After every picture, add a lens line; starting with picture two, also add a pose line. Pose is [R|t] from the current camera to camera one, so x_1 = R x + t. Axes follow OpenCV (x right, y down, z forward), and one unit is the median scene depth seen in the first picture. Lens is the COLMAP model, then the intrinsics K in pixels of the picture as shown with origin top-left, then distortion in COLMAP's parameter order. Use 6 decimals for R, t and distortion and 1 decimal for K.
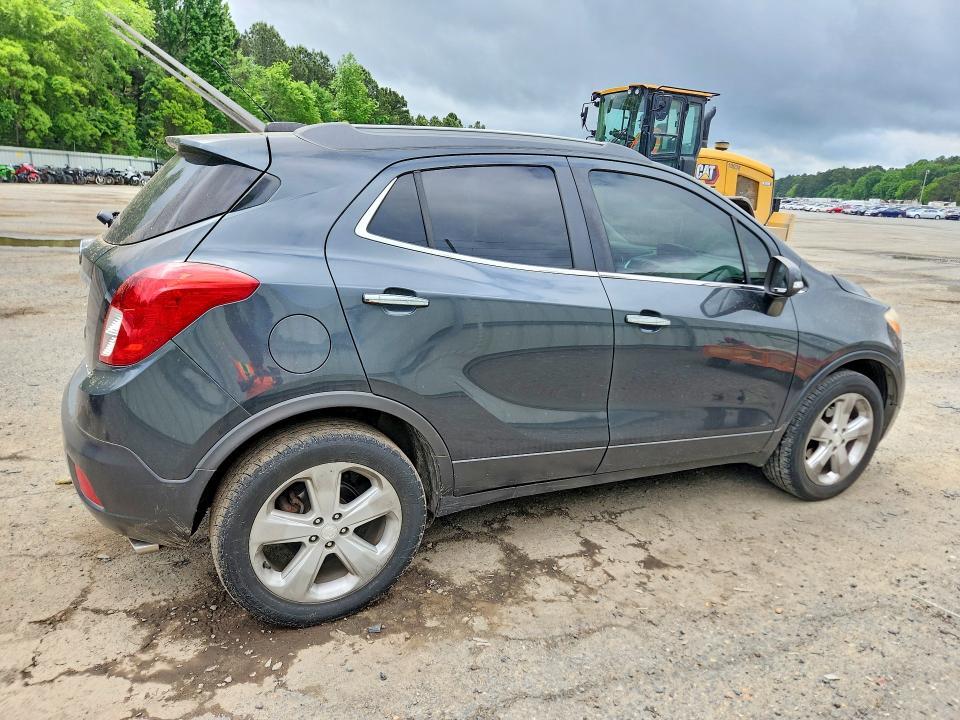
lens RADIAL K [[764.6, 0, 478.1], [0, 764.6, 362.4], [0, 0, 1]] dist [0.054612, -0.044337]
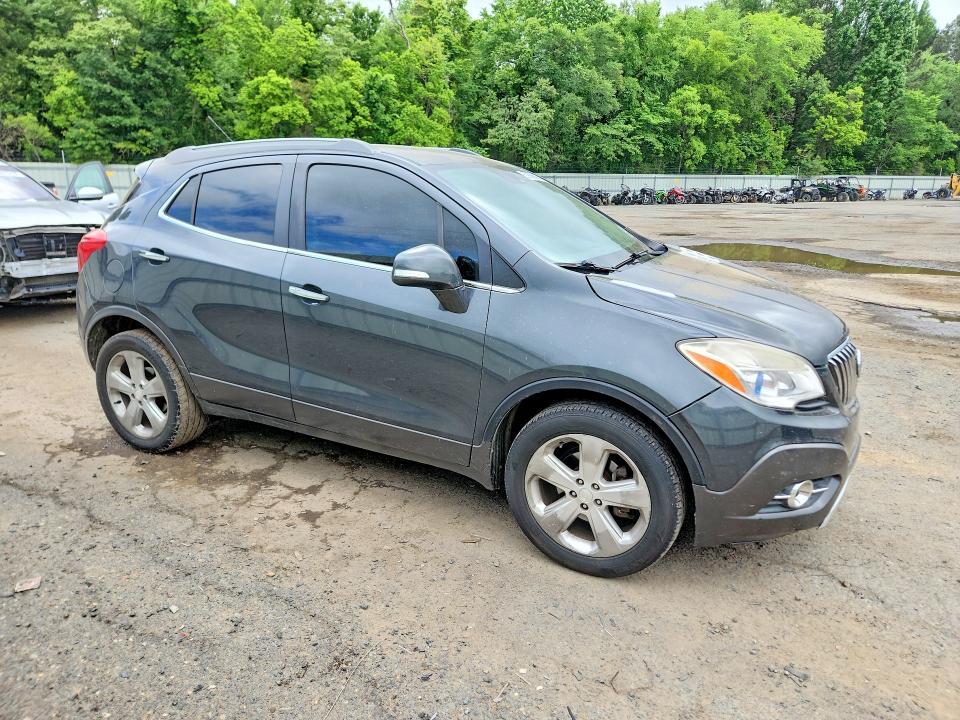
lens RADIAL K [[764.6, 0, 477.8], [0, 764.6, 361.3], [0, 0, 1]] dist [0.054612, -0.044337]
pose [[0.480309, 0.147145, -0.864668, 0.334765], [-0.174669, 0.982128, 0.070108, -0.020066], [0.859531, 0.117357, 0.497427, 0.167321]]
